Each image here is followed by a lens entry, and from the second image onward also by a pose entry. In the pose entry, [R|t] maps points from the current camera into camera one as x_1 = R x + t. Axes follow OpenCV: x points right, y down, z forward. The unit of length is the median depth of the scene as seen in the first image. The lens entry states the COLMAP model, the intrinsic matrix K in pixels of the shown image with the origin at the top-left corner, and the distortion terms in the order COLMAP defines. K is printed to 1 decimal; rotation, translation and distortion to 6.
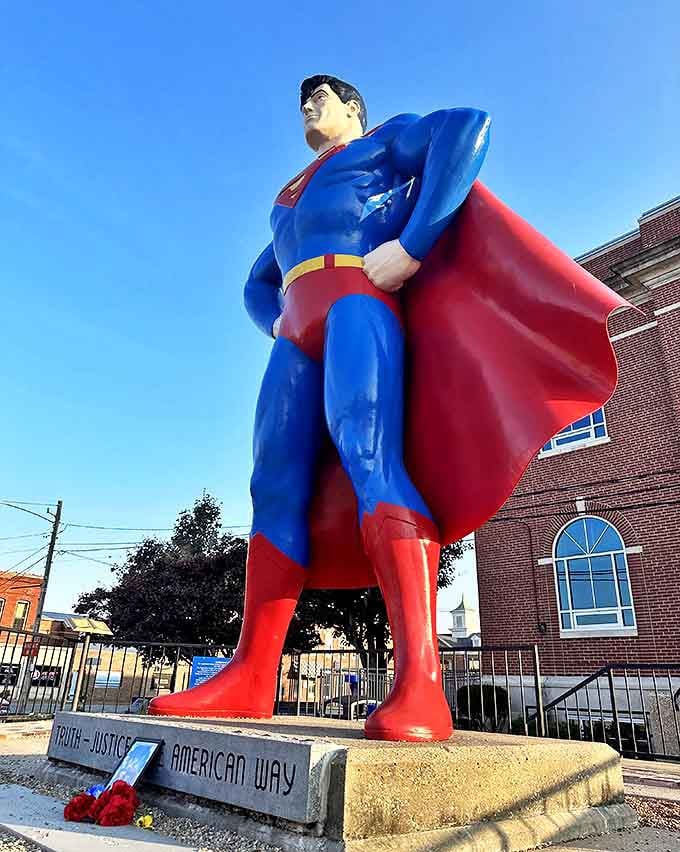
lens RADIAL K [[647.7, 0, 337.5], [0, 647.7, 397.4], [0, 0, 1]] dist [0.008249, 0.004659]
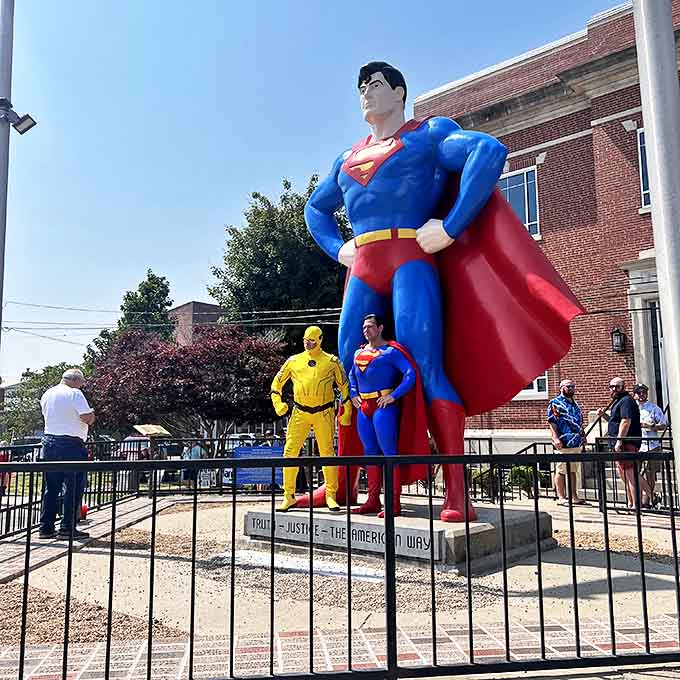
lens RADIAL K [[683.2, 0, 341.9], [0, 683.2, 337.6], [0, 0, 1]] dist [0.038188, 0.000000]
pose [[0.990770, -0.033287, 0.131403, -0.100364], [-0.006602, 0.956379, 0.292055, -0.126398], [-0.135393, -0.290227, 0.947332, -0.163217]]
